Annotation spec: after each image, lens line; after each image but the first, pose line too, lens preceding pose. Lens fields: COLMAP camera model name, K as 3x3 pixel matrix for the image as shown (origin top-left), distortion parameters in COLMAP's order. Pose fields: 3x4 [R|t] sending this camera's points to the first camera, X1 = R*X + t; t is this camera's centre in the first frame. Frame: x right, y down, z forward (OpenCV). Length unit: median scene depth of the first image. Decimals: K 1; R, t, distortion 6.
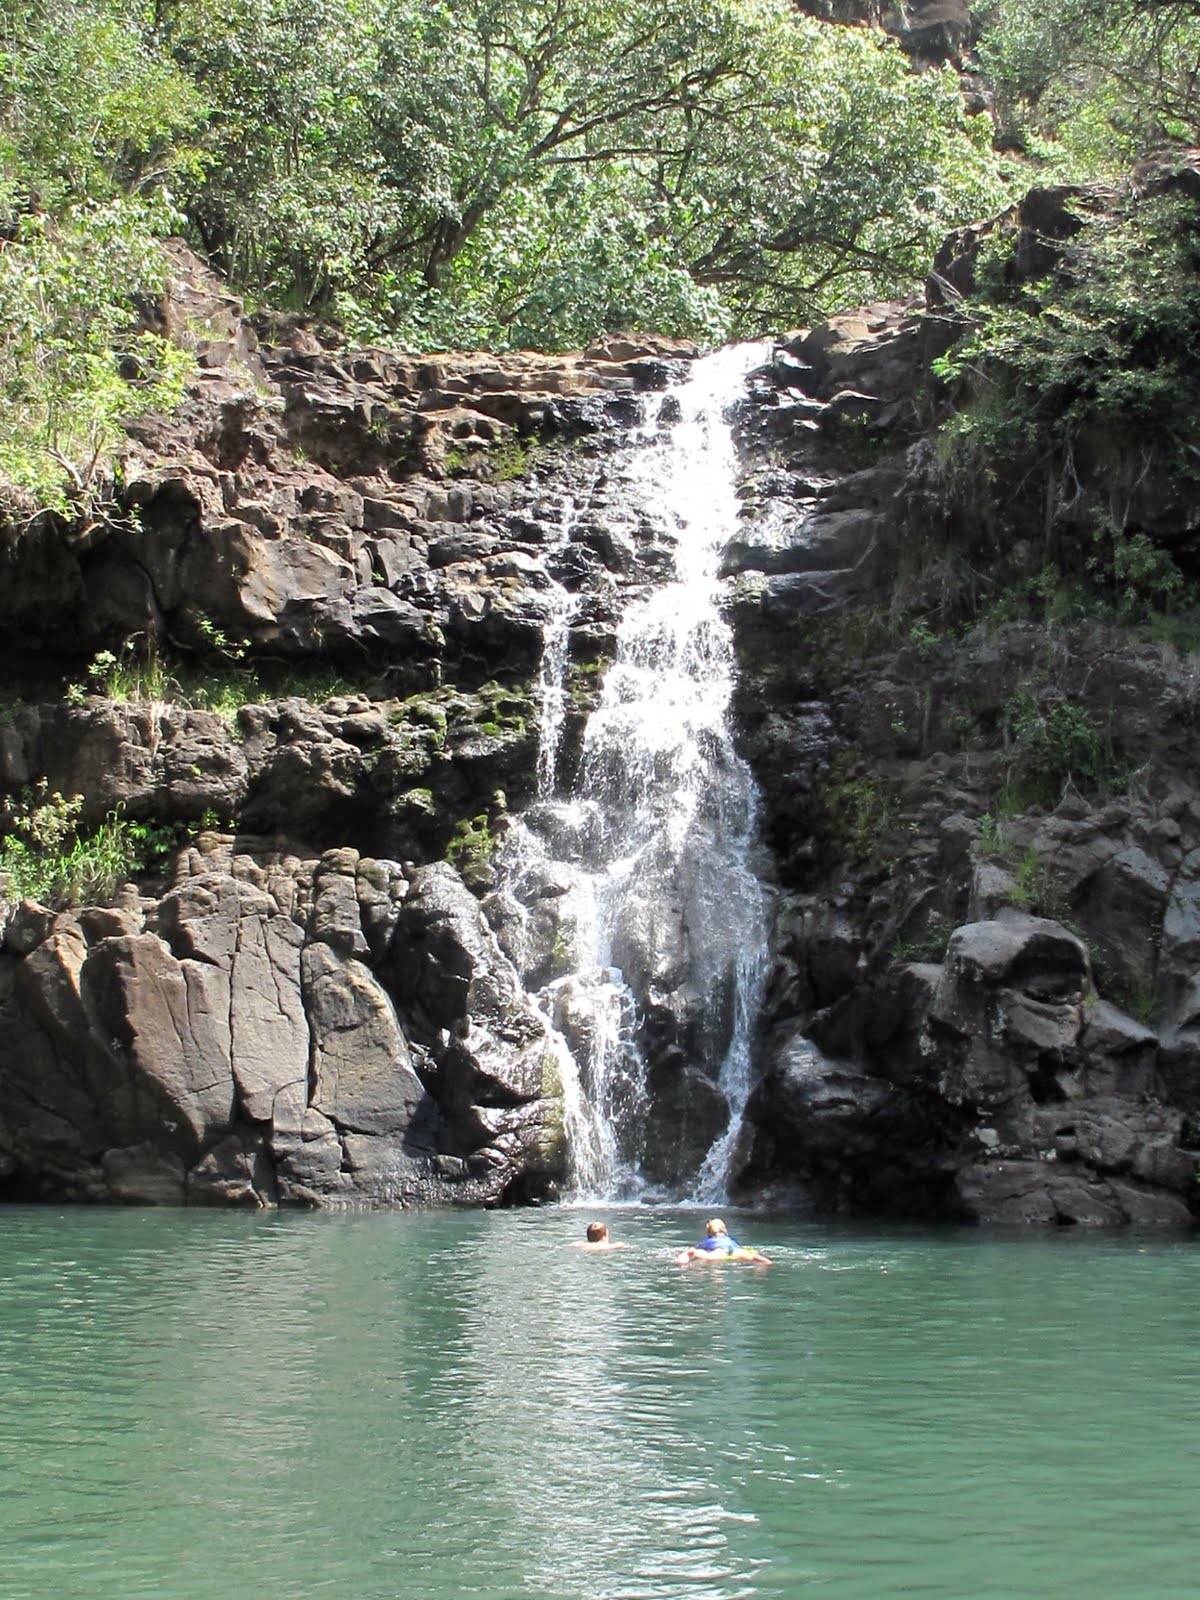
lens RADIAL K [[2973.8, 0, 600.3], [0, 2973.8, 804.8], [0, 0, 1]] dist [-0.102803, 0.000000]
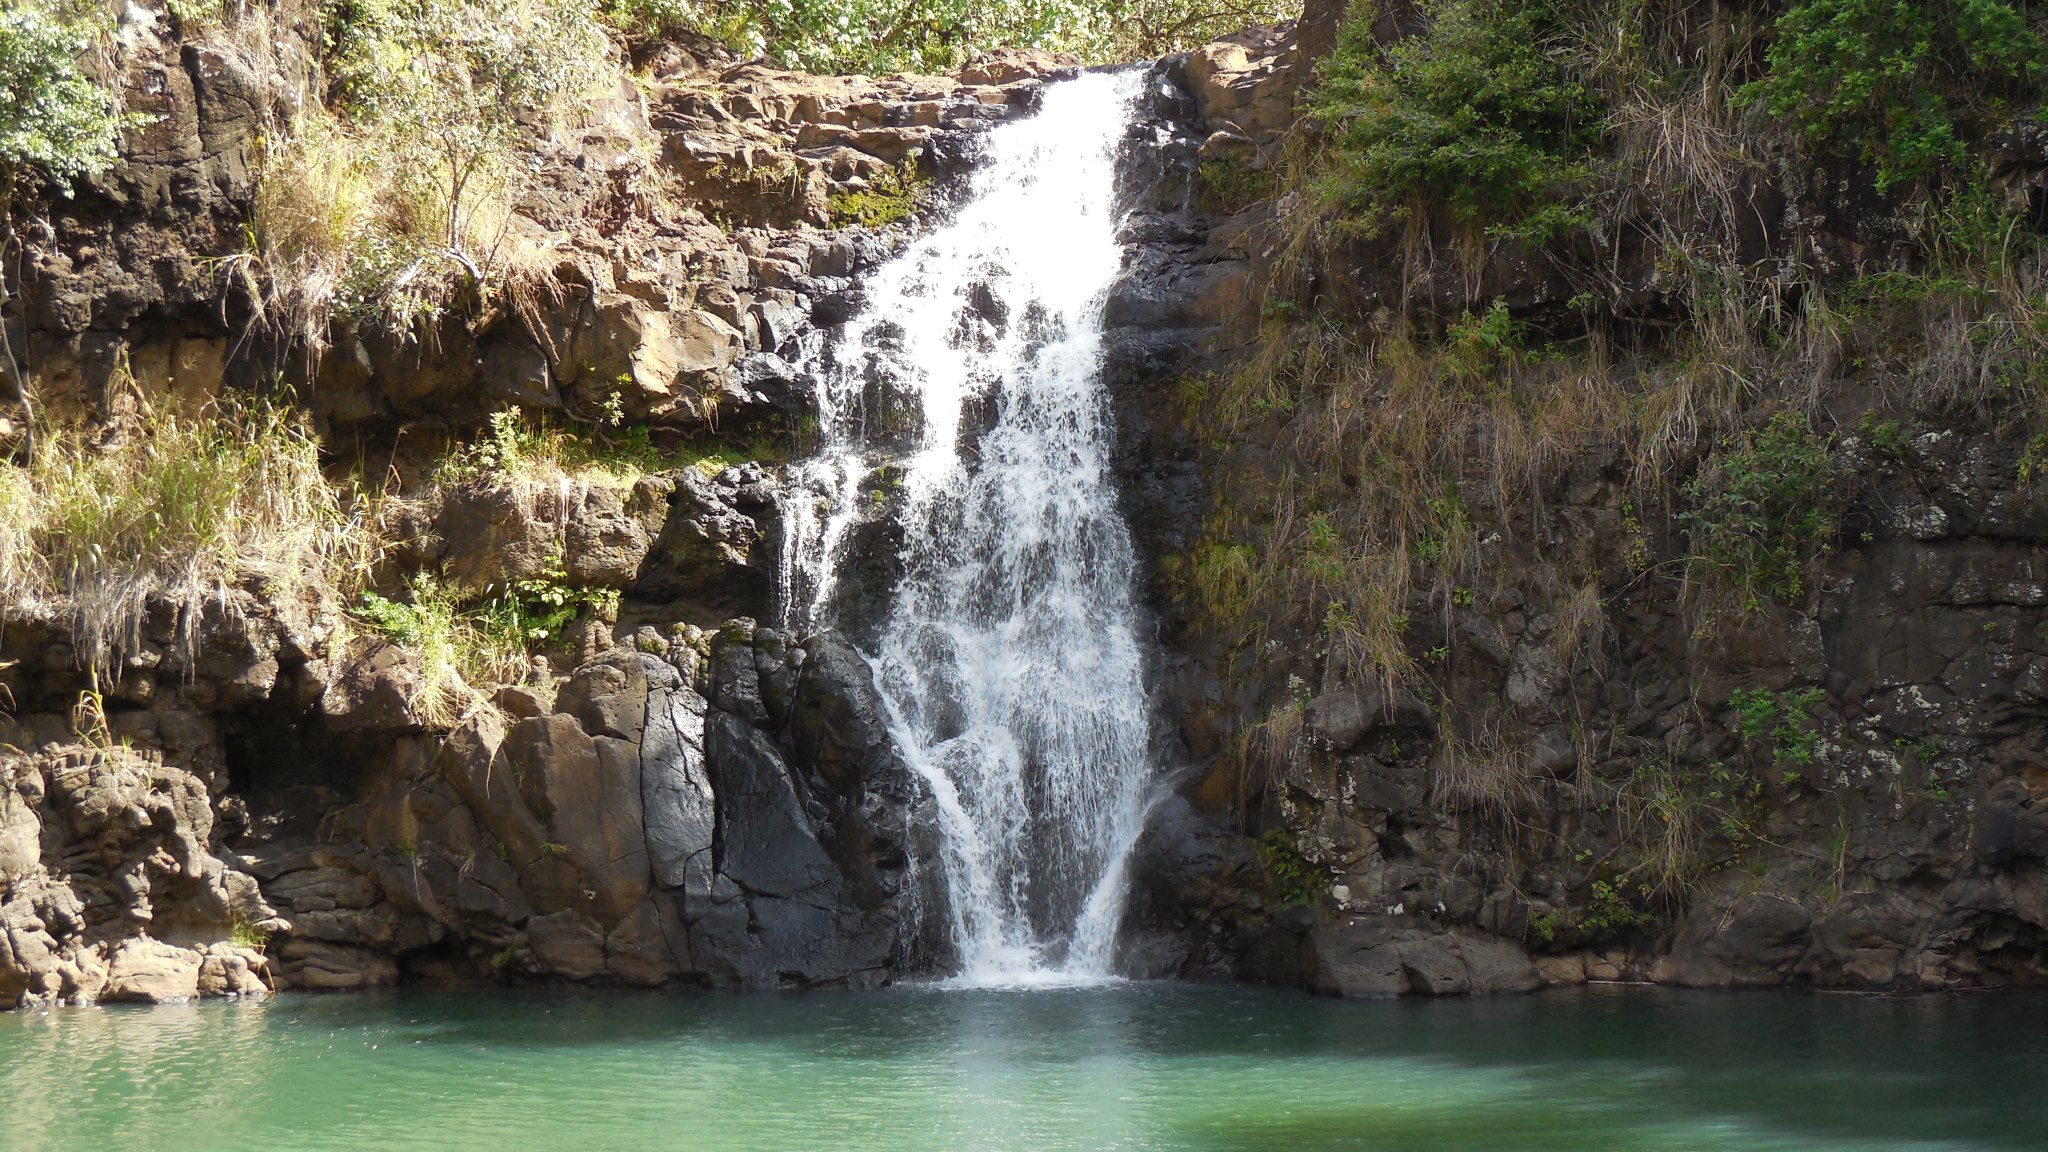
lens RADIAL K [[3666.7, 0, 1018.5], [0, 3666.7, 570.2], [0, 0, 1]] dist [0.033890, 0.000000]
pose [[0.999745, -0.022491, -0.001971, 0.014411], [0.022572, 0.997569, 0.065935, -0.083055], [0.000483, -0.065963, 0.997822, -0.288132]]
